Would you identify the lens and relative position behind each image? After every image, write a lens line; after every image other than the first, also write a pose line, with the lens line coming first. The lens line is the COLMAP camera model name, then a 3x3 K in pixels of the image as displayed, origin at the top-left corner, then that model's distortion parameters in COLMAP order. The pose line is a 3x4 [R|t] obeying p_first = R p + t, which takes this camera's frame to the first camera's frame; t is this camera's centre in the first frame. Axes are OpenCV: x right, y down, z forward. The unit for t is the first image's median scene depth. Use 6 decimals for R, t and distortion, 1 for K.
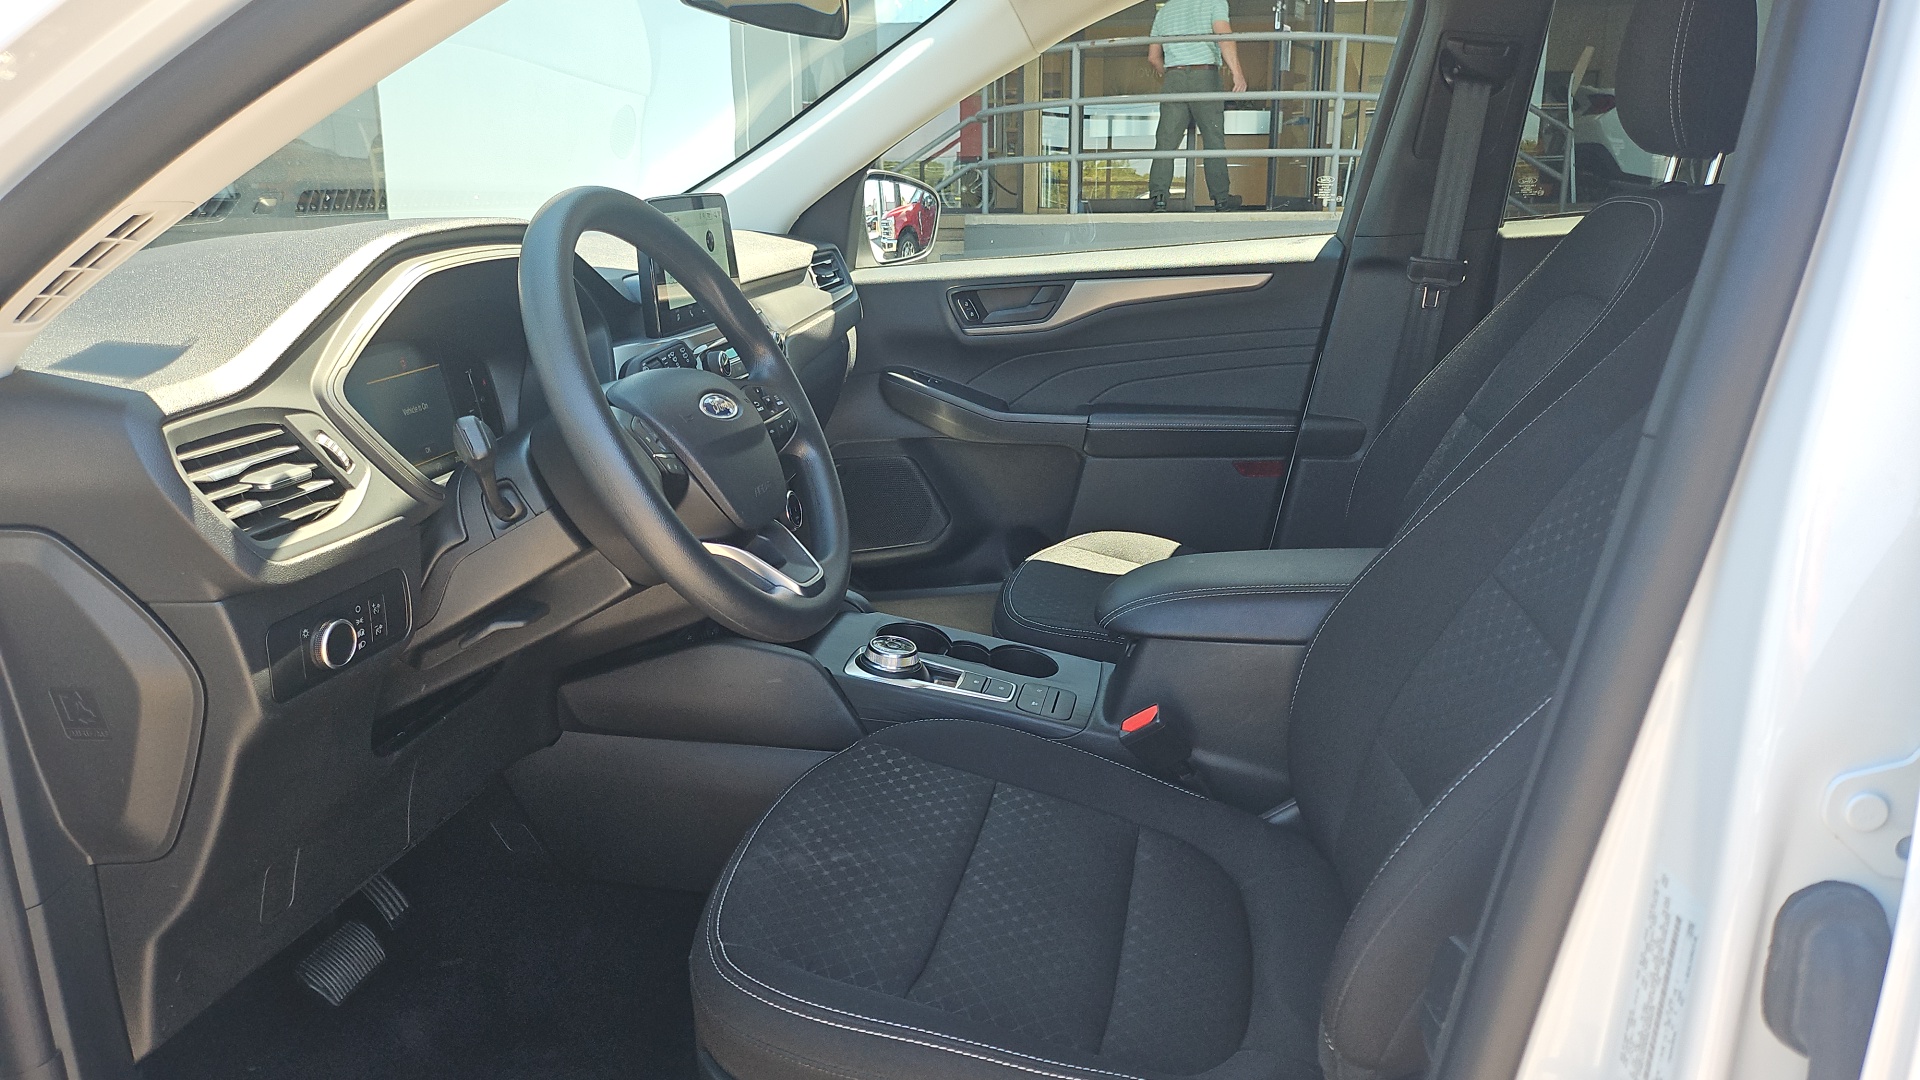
lens RADIAL K [[1365.0, 0, 960.0], [0, 1365.0, 540.0], [0, 0, 1]] dist [0.075052, -0.091549]
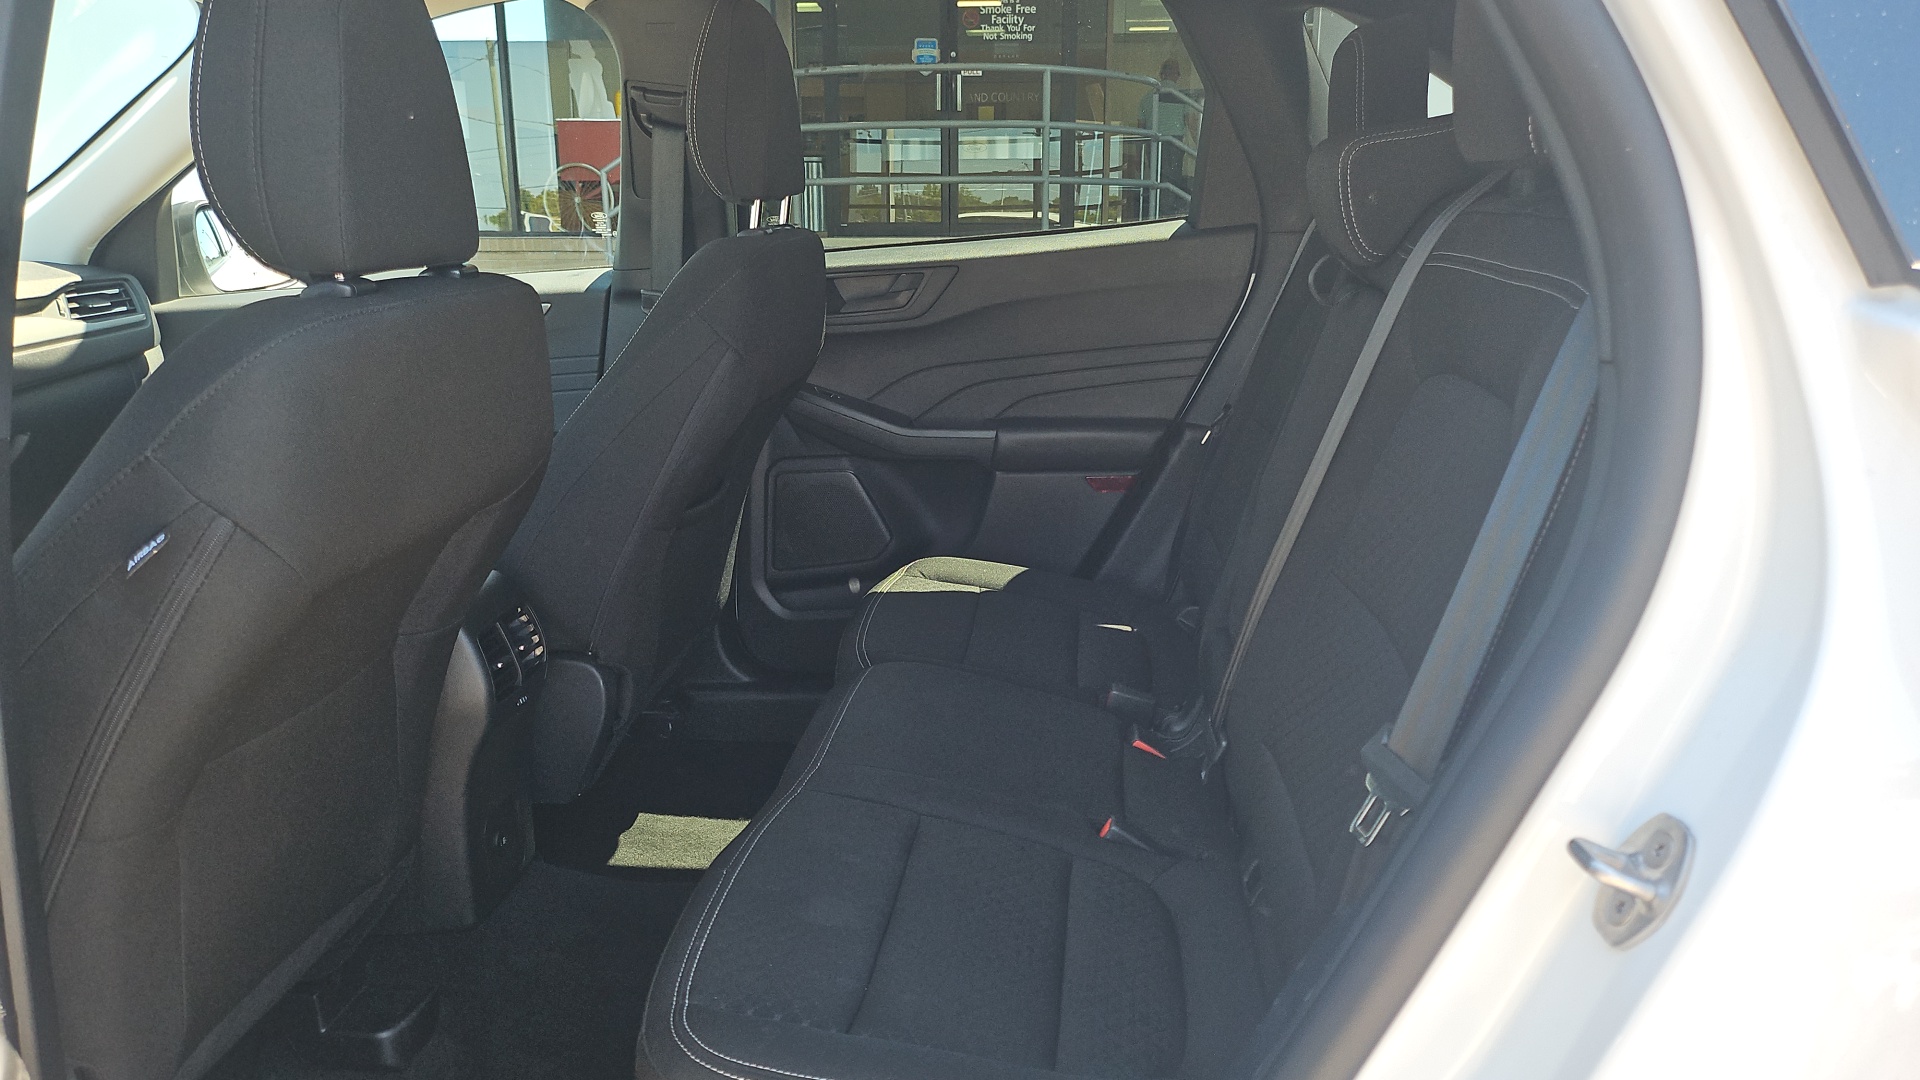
lens RADIAL K [[1365.0, 0, 960.0], [0, 1365.0, 540.0], [0, 0, 1]] dist [0.075052, -0.091549]
pose [[0.996536, -0.018998, 0.080958, 0.450694], [0.020144, 0.999708, -0.013367, 0.007540], [-0.080680, 0.014952, 0.996628, -0.073582]]
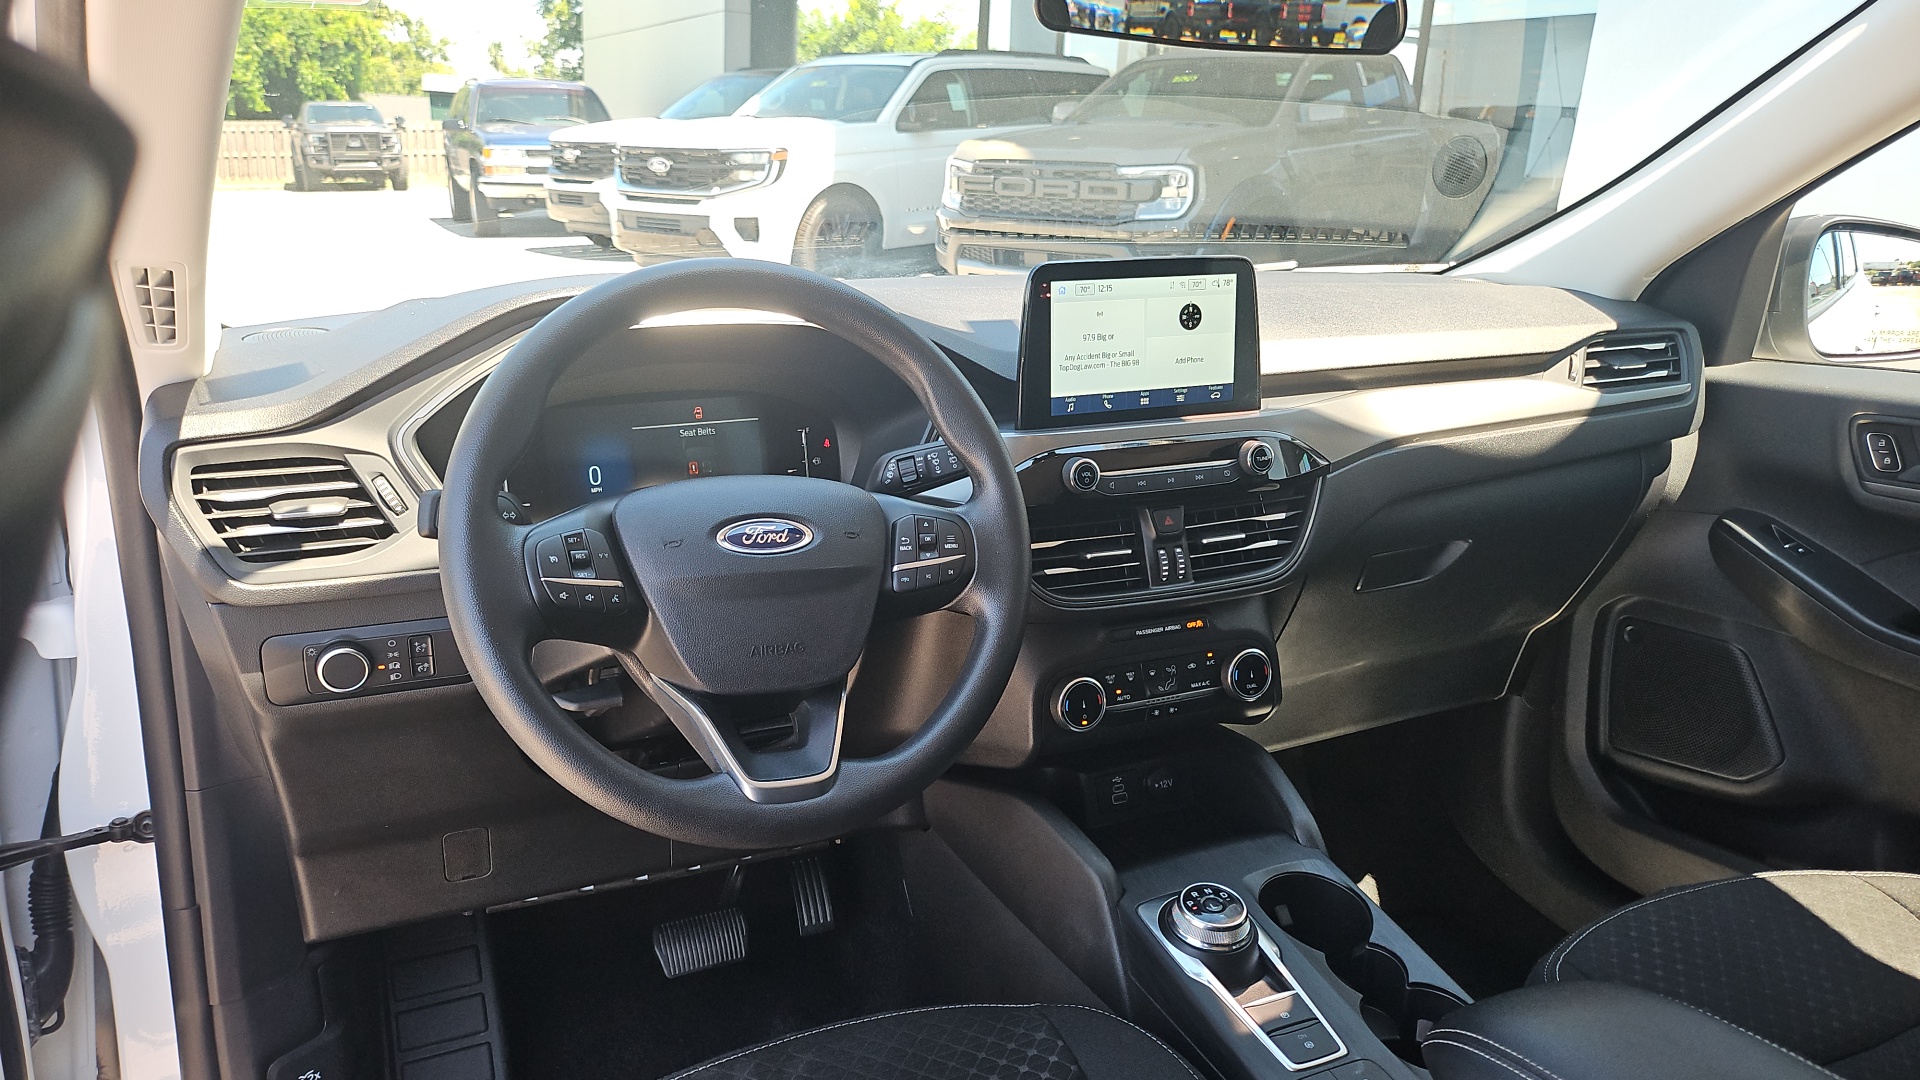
lens RADIAL K [[1365.0, 0, 960.0], [0, 1365.0, 540.0], [0, 0, 1]] dist [0.075052, -0.091549]
pose [[0.578938, 0.251787, -0.775522, 0.272725], [-0.237509, 0.961957, 0.135013, -0.121597], [0.780013, 0.106029, 0.616715, 0.307383]]
